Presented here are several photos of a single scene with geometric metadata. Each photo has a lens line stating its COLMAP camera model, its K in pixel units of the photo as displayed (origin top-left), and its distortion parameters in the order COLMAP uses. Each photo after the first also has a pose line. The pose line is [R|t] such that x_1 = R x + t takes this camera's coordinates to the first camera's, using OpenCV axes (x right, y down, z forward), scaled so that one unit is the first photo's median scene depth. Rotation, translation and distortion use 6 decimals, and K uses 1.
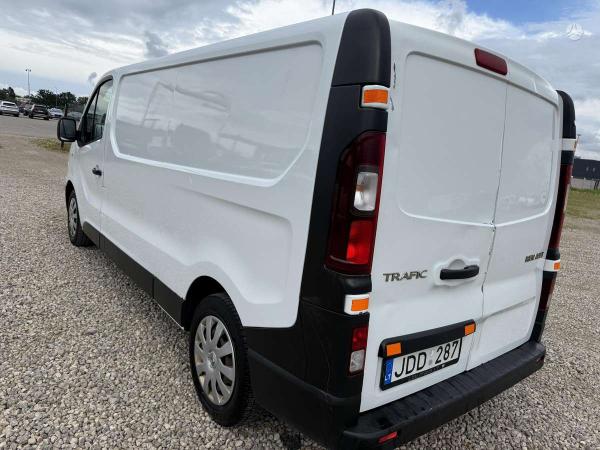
lens RADIAL K [[427.9, 0, 300.0], [0, 427.9, 225.0], [0, 0, 1]] dist [0.002843, 0.000435]
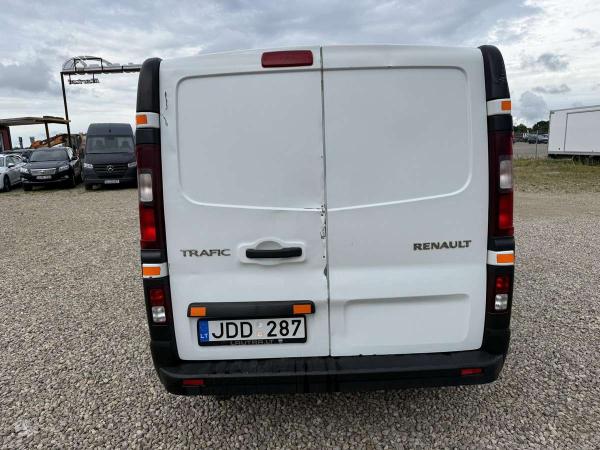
lens RADIAL K [[495.6, 0, 426.5], [0, 495.6, 223.6], [0, 0, 1]] dist [0.009615, 0.004619]
pose [[0.784458, -0.048051, -0.618318, 1.518042], [0.018760, 0.998376, -0.053785, 0.114432], [0.619899, 0.030592, 0.784085, 0.247841]]
